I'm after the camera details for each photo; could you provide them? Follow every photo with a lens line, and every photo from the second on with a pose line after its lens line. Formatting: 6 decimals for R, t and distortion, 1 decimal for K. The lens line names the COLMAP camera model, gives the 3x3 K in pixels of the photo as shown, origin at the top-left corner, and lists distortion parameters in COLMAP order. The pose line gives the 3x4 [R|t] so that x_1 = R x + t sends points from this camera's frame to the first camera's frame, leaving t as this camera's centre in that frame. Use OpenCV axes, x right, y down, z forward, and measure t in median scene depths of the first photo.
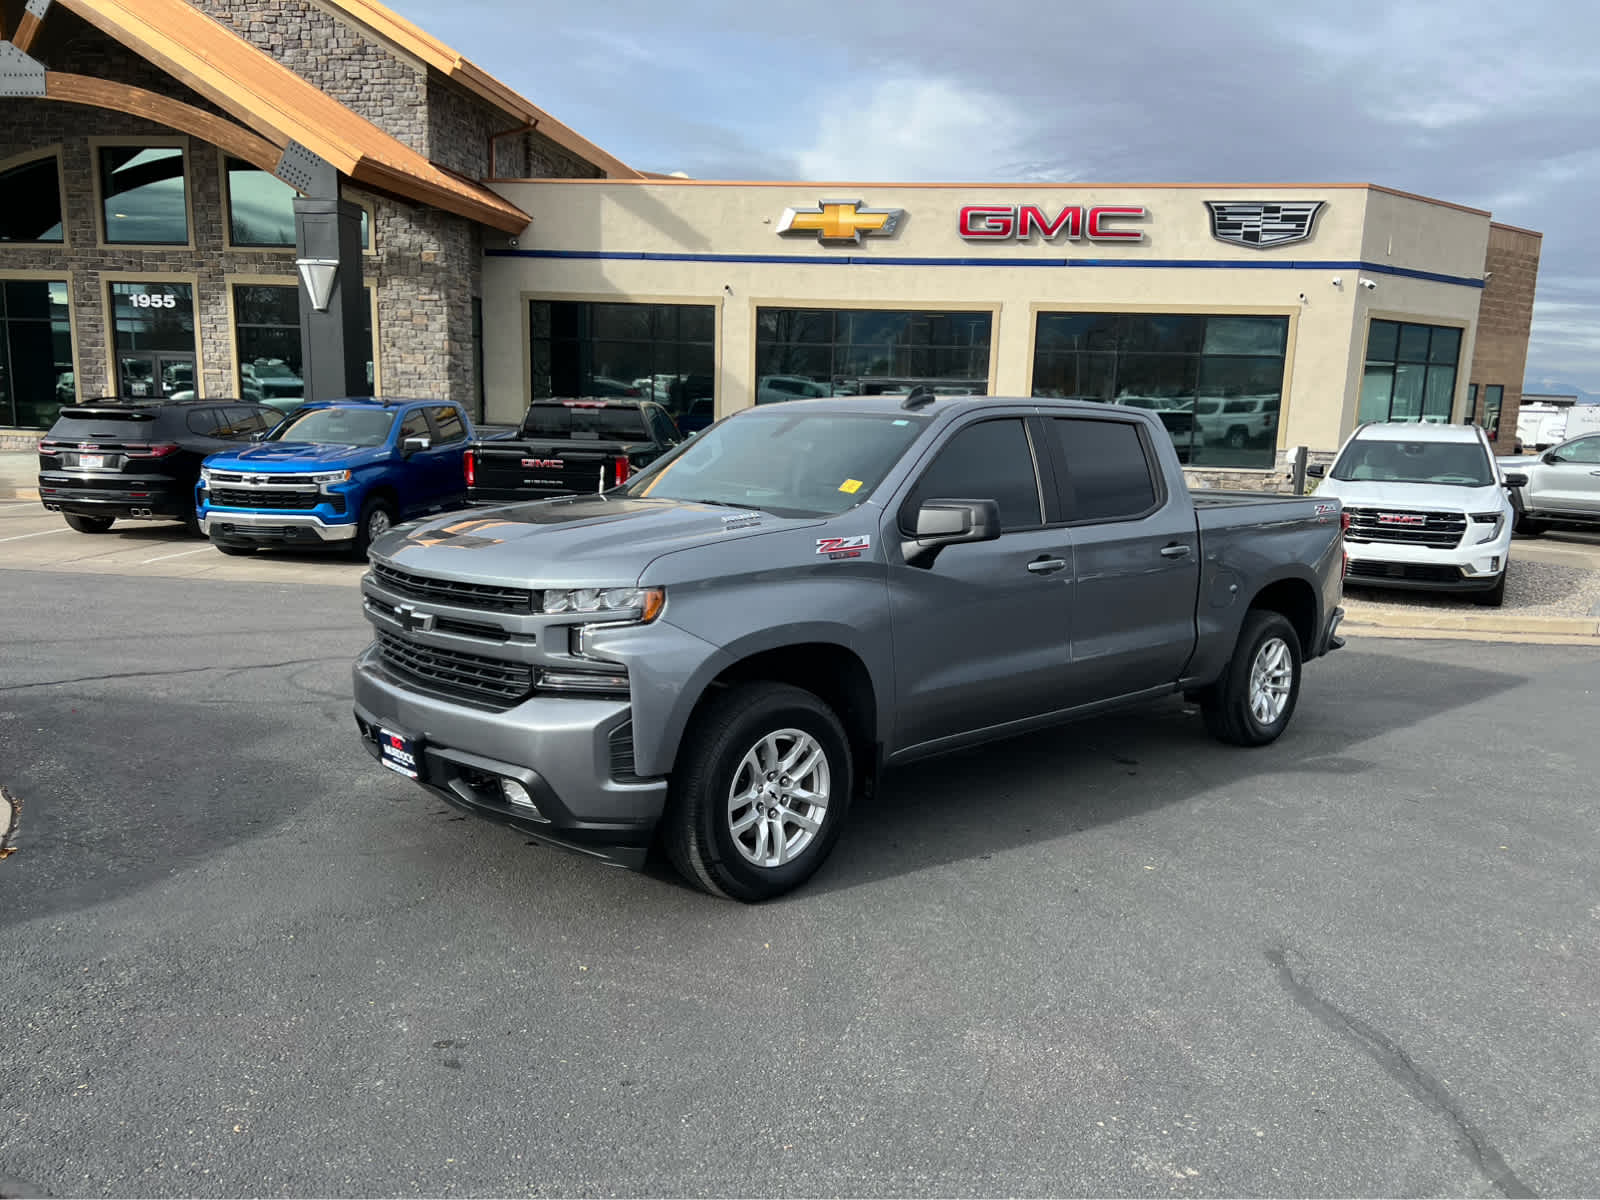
lens RADIAL K [[1217.2, 0, 826.0], [0, 1217.2, 597.0], [0, 0, 1]] dist [0.066910, -0.068350]
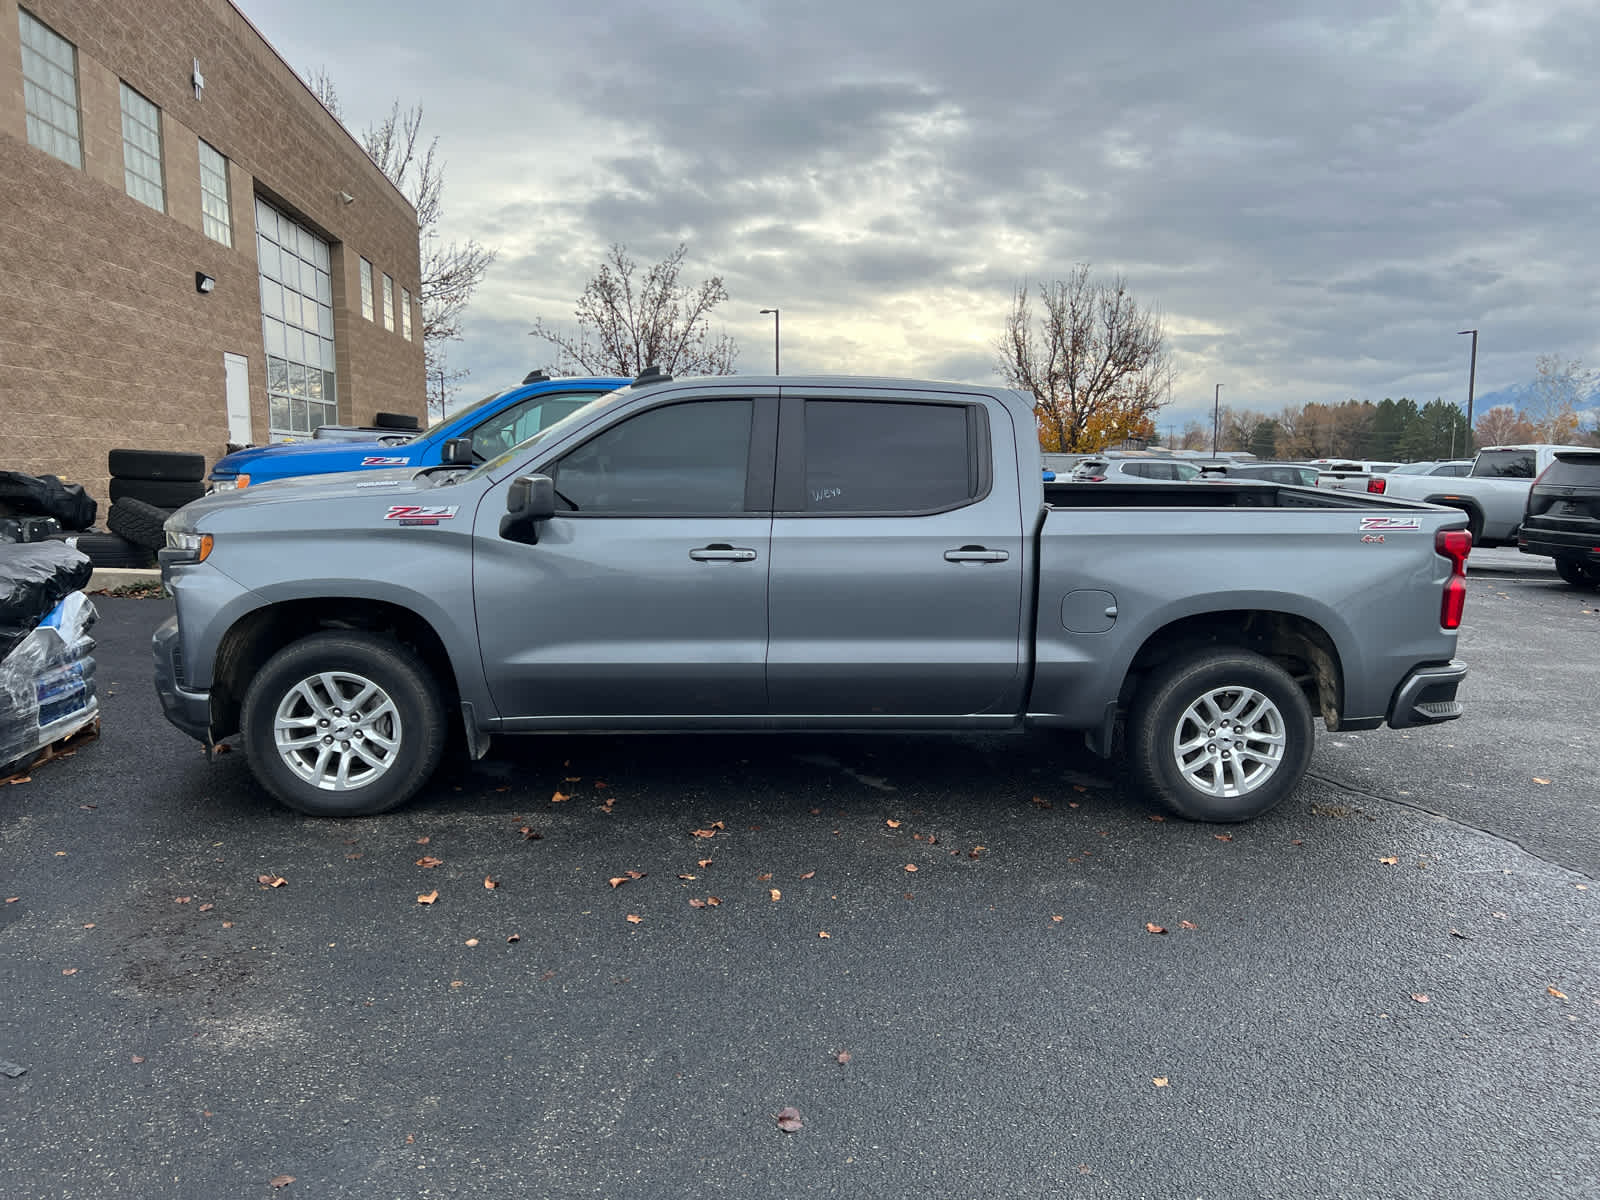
lens RADIAL K [[1217.2, 0, 805.4], [0, 1217.2, 611.1], [0, 0, 1]] dist [0.066910, -0.068350]
pose [[0.773380, 0.095605, -0.626692, 0.216009], [-0.089964, 0.995110, 0.040788, -0.007073], [0.627527, 0.024835, 0.778199, 0.080772]]
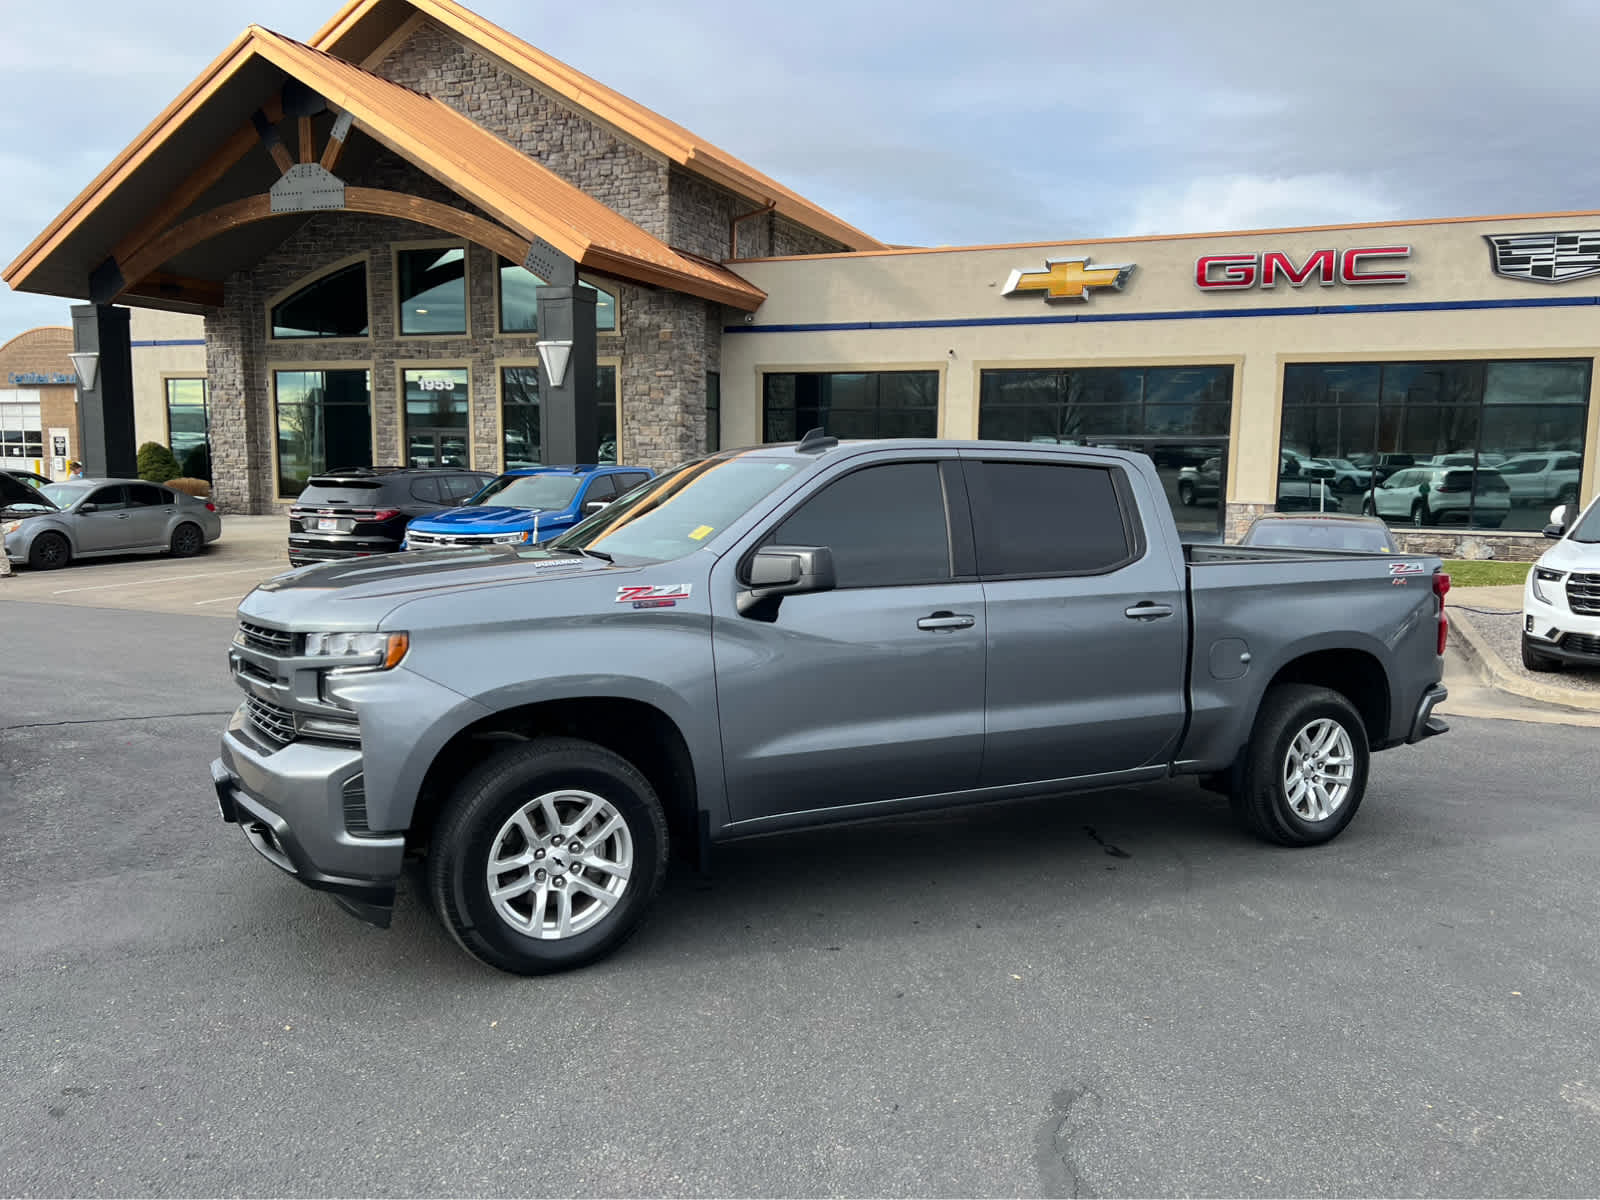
lens RADIAL K [[1217.2, 0, 803.0], [0, 1217.2, 597.7], [0, 0, 1]] dist [0.066910, -0.068350]
pose [[0.967257, 0.013536, -0.253438, 0.079870], [-0.027410, 0.998307, -0.051295, 0.001073], [0.252315, 0.056562, 0.965991, 0.028860]]
